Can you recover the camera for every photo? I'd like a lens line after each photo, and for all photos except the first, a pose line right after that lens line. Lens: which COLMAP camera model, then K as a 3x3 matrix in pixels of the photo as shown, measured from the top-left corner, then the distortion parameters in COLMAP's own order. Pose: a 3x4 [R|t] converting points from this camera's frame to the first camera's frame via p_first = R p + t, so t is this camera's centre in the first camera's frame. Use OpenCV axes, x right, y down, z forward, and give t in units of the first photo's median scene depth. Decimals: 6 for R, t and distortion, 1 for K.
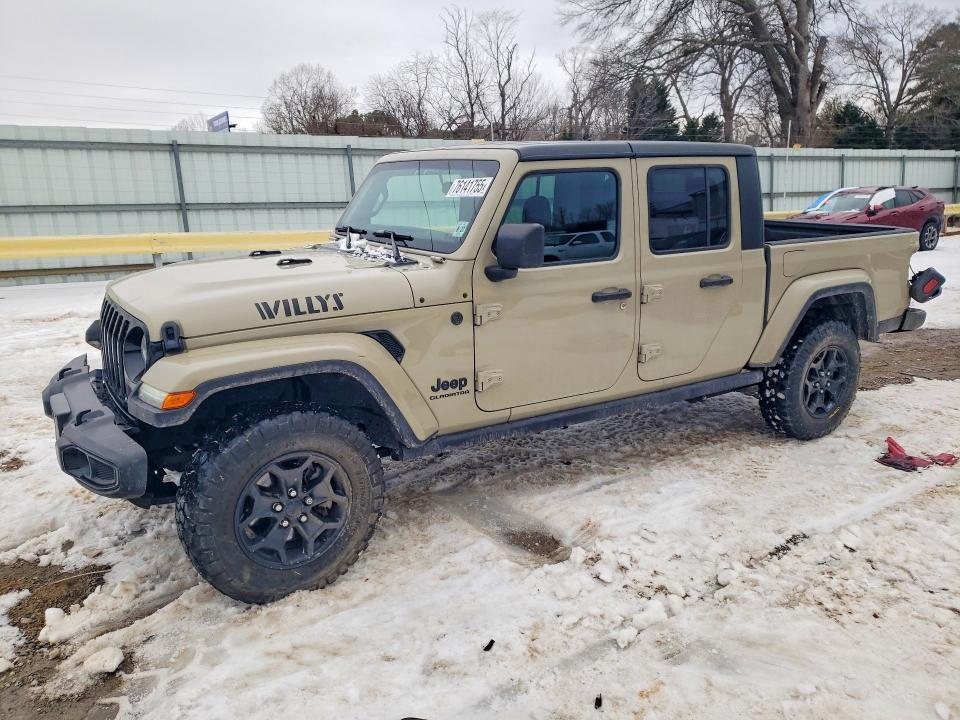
lens RADIAL K [[743.1, 0, 480.0], [0, 743.1, 360.0], [0, 0, 1]] dist [0.022119, 0.006735]
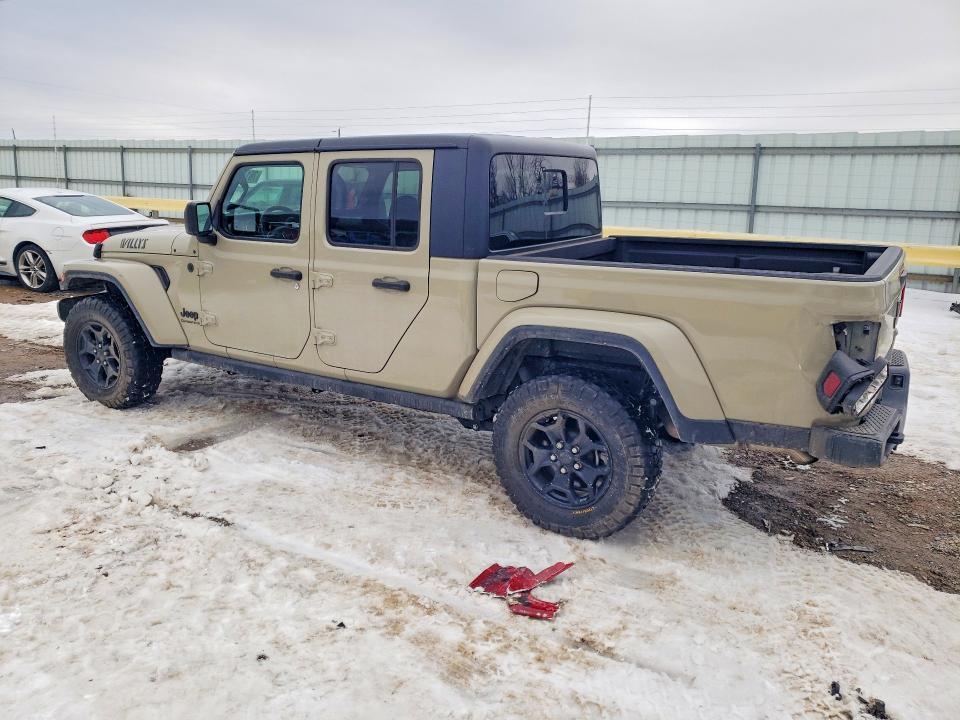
lens RADIAL K [[737.2, 0, 483.2], [0, 737.2, 379.0], [0, 0, 1]] dist [0.020868, 0.003173]
pose [[0.446994, 0.246953, -0.859773, 1.228809], [-0.231691, 0.960301, 0.155372, -0.167212], [0.864011, 0.129752, 0.486466, 0.686060]]
